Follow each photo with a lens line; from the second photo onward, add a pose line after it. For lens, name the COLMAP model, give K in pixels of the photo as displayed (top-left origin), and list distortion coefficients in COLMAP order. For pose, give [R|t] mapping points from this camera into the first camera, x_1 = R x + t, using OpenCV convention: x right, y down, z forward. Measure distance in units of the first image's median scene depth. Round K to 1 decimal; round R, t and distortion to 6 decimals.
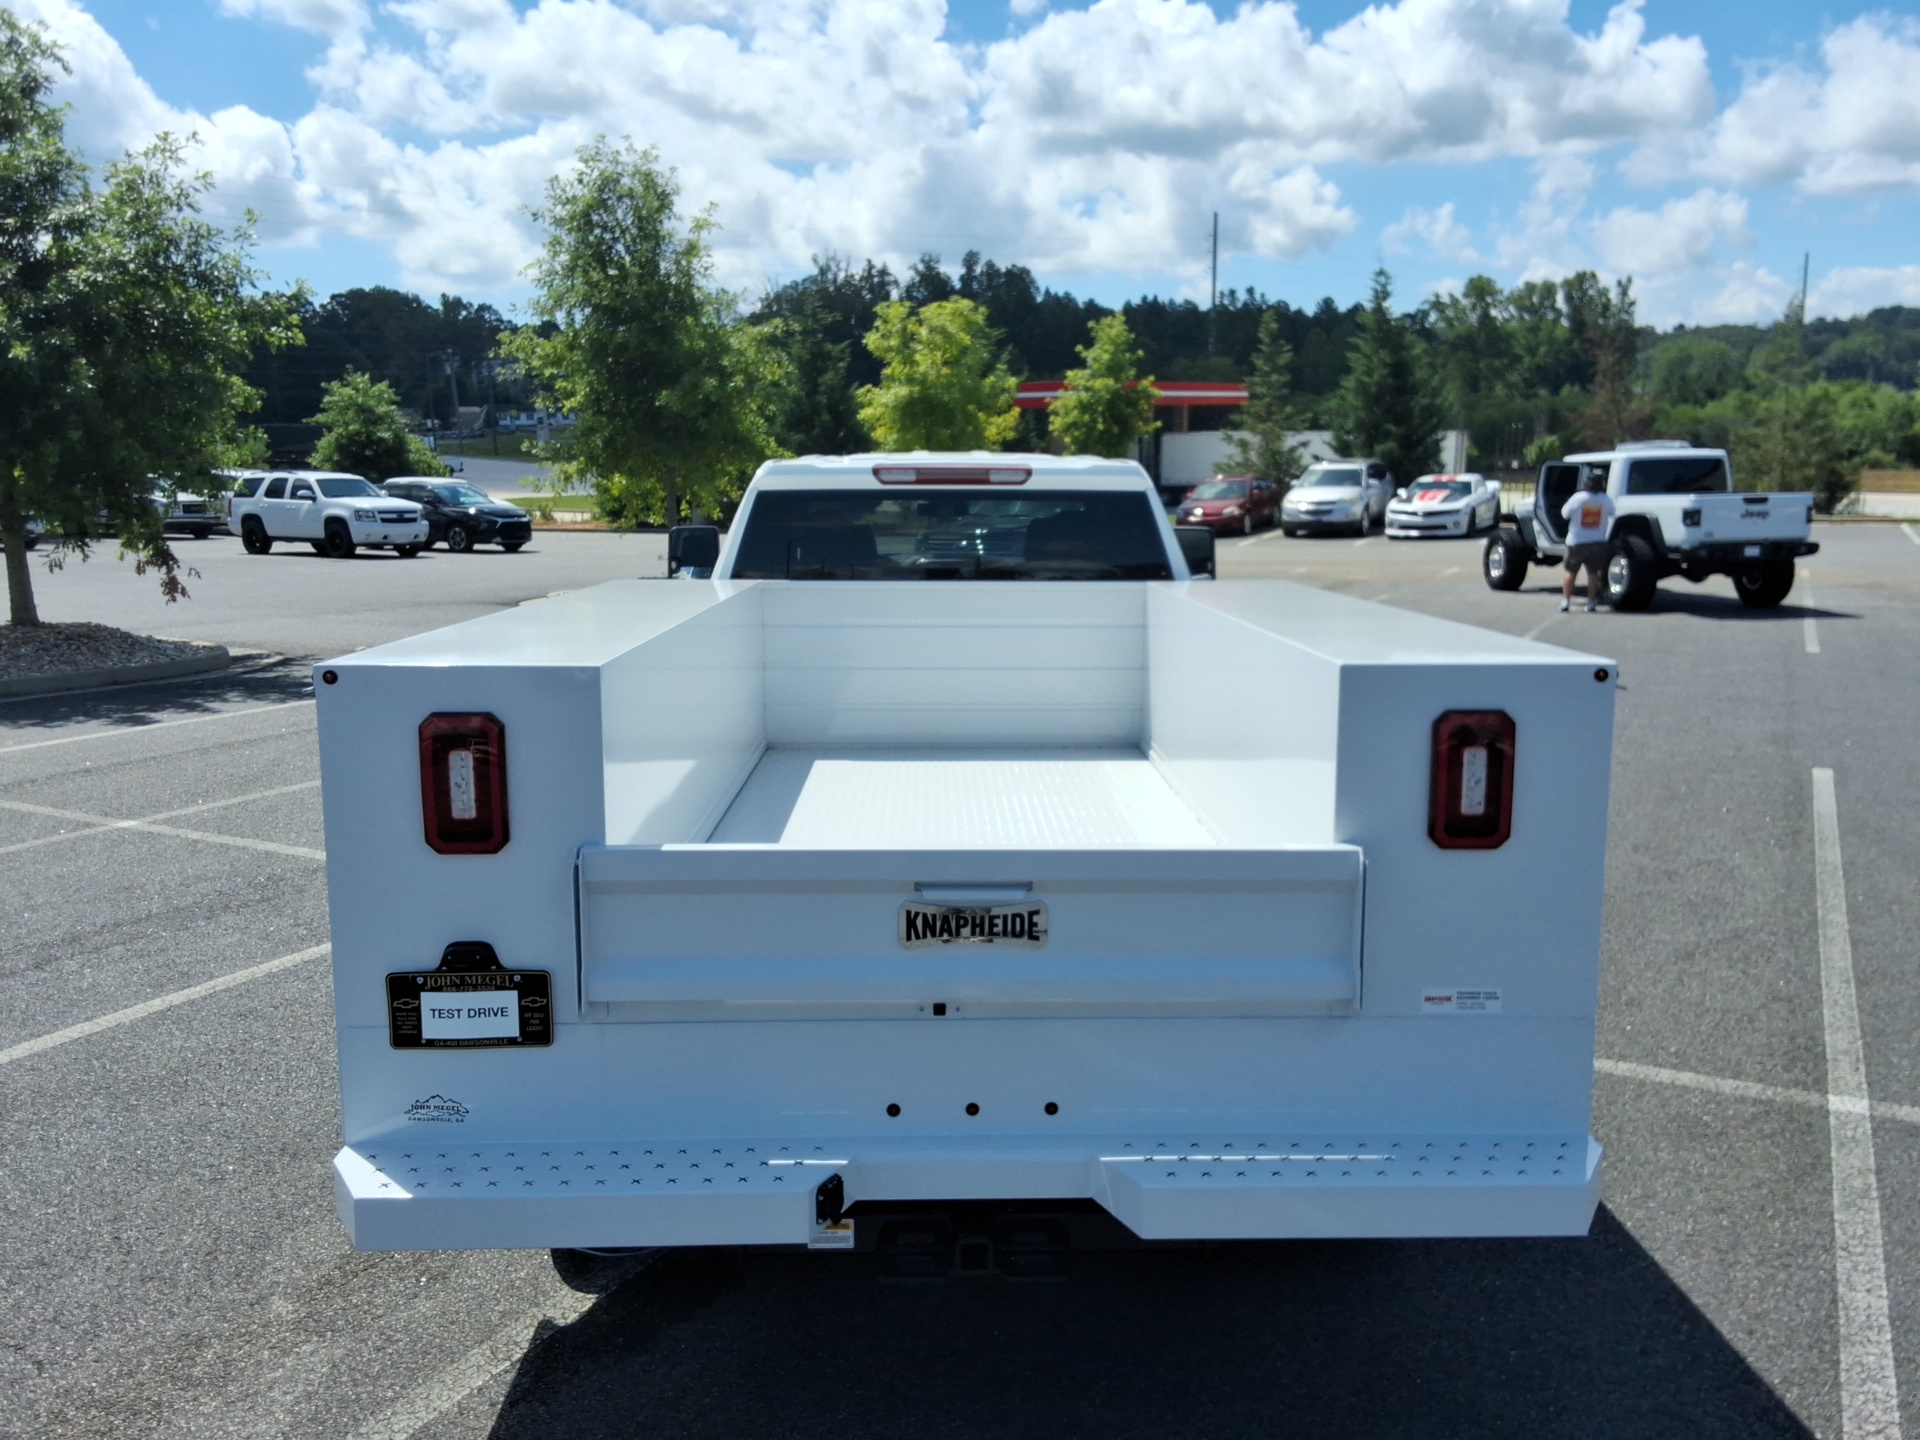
lens RADIAL K [[1542.2, 0, 963.3], [0, 1542.2, 735.2], [0, 0, 1]] dist [0.131353, -0.216321]
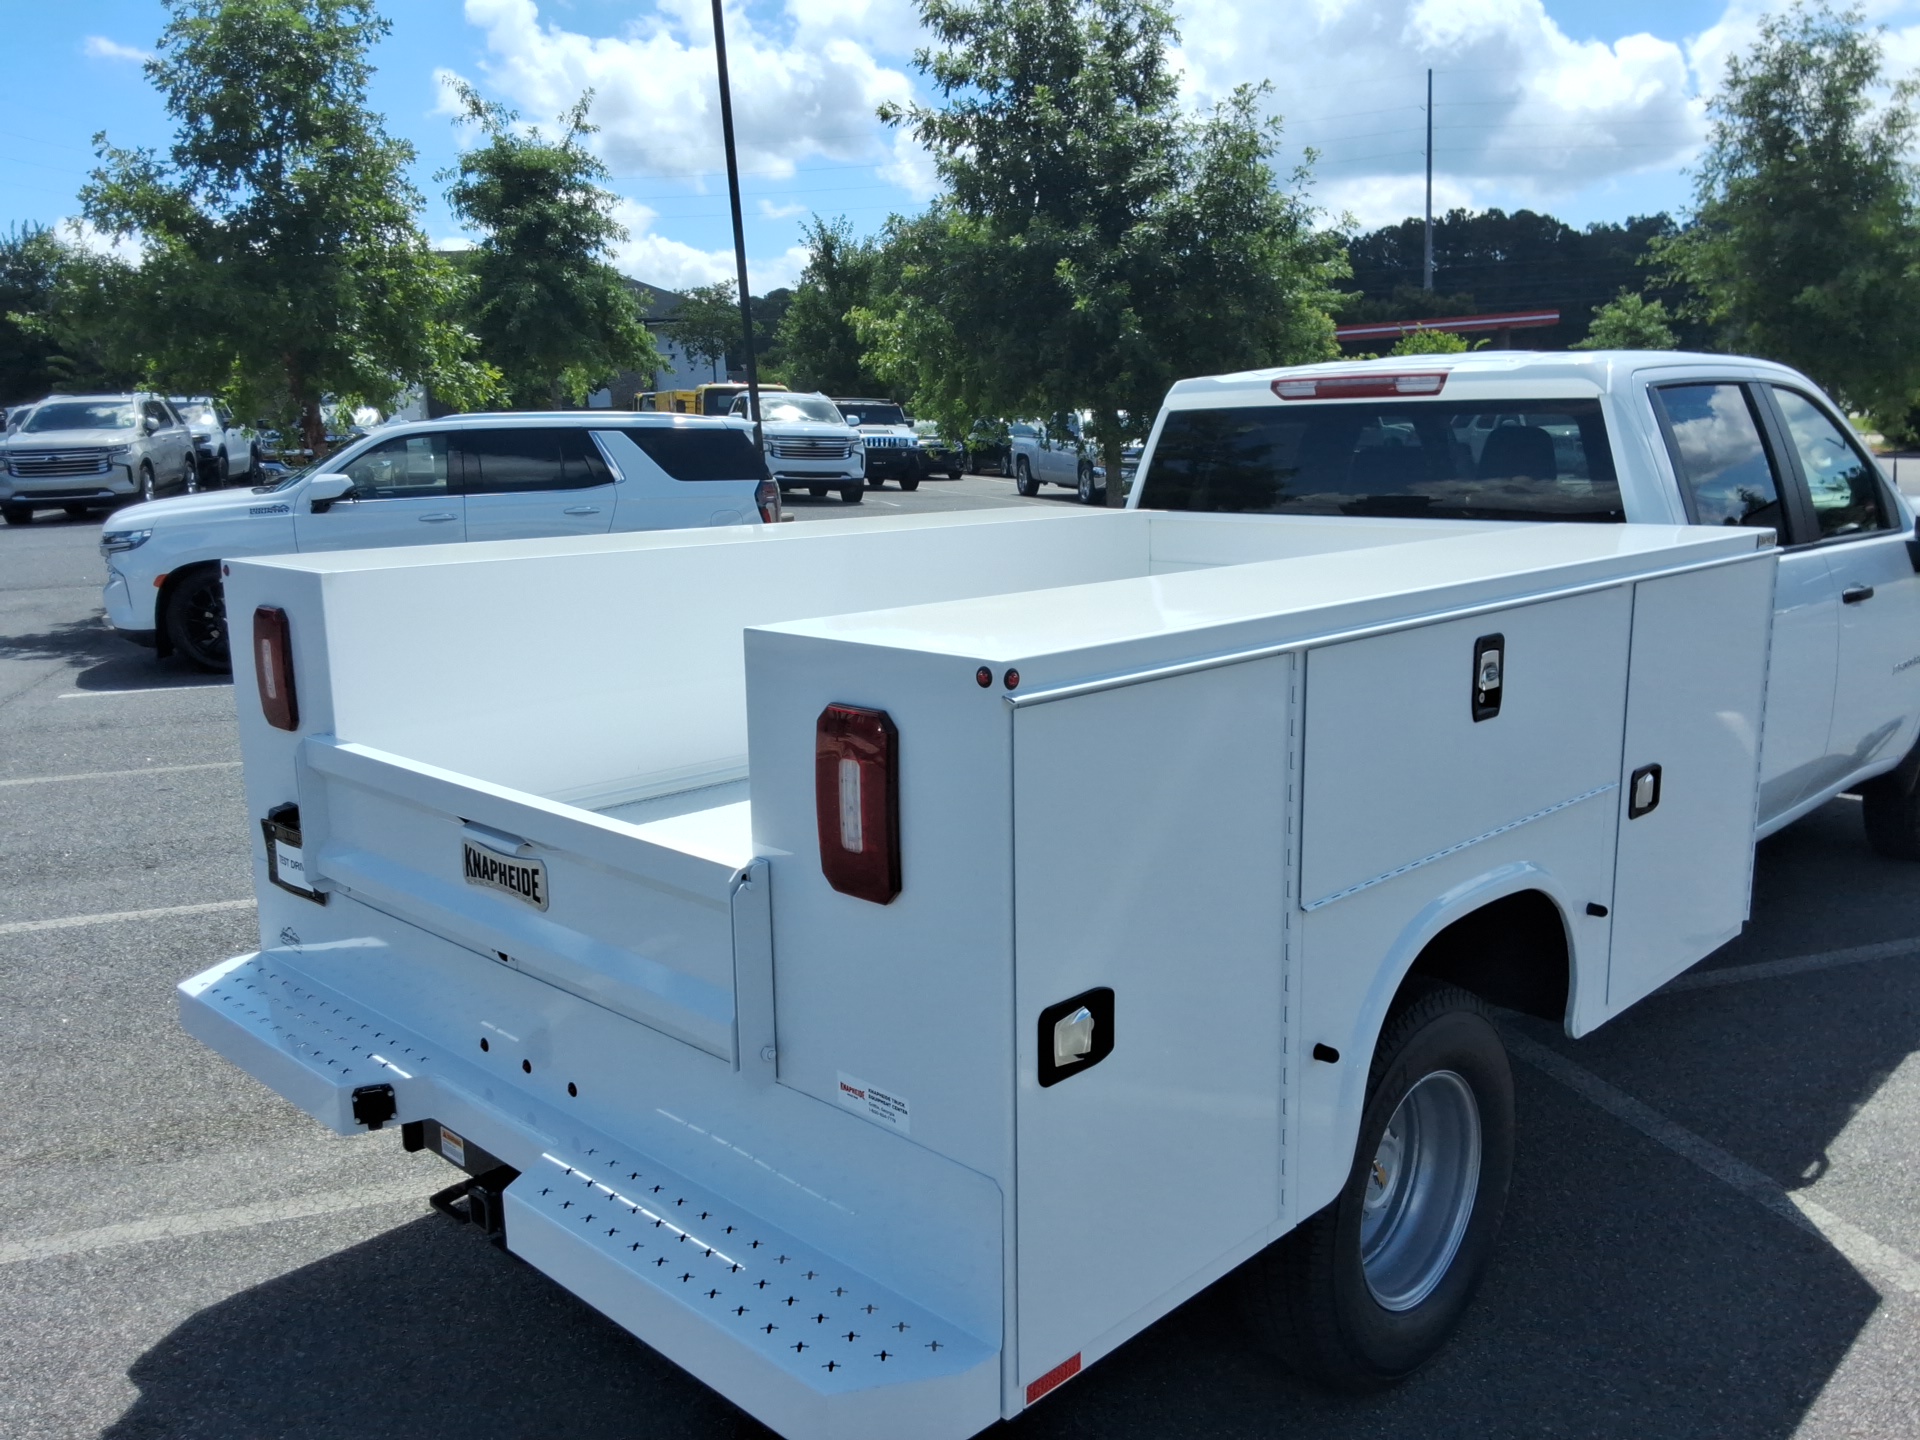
lens RADIAL K [[1529.9, 0, 959.9], [0, 1529.9, 733.6], [0, 0, 1]] dist [0.120100, -0.180013]
pose [[0.699210, 0.128085, -0.703349, 0.322495], [-0.095399, 0.991738, 0.085766, -0.026017], [0.708523, 0.007130, 0.705652, 0.200419]]
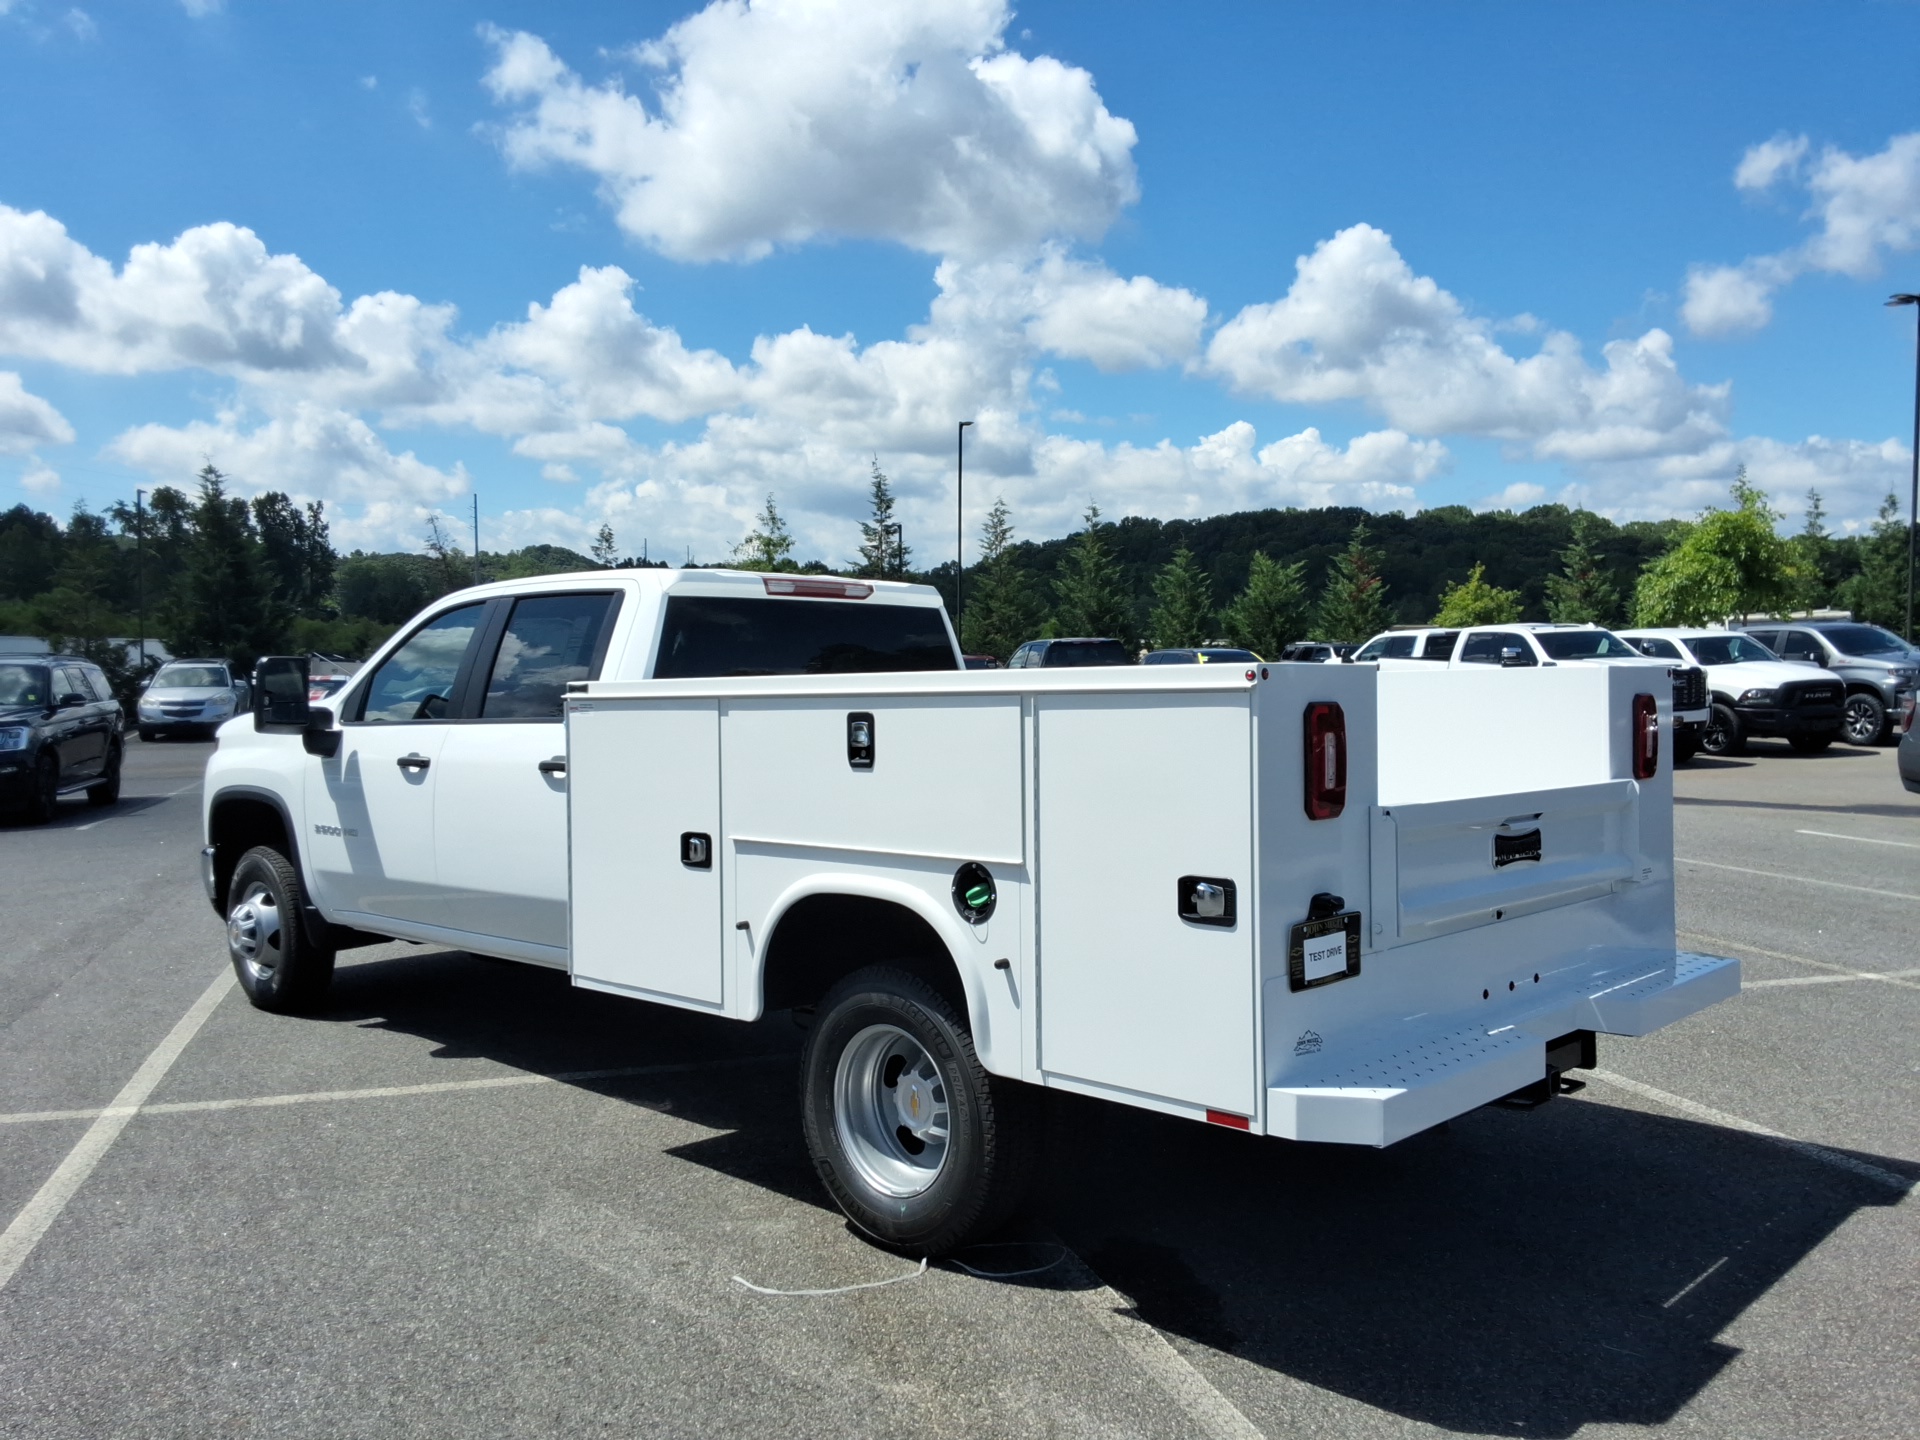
lens RADIAL K [[1542.2, 0, 963.3], [0, 1542.2, 735.2], [0, 0, 1]] dist [0.131353, -0.216321]
pose [[0.705645, -0.028628, 0.707987, -0.517445], [0.125082, 0.988525, -0.084696, 0.029640], [-0.697438, 0.148321, 0.701128, 0.125999]]
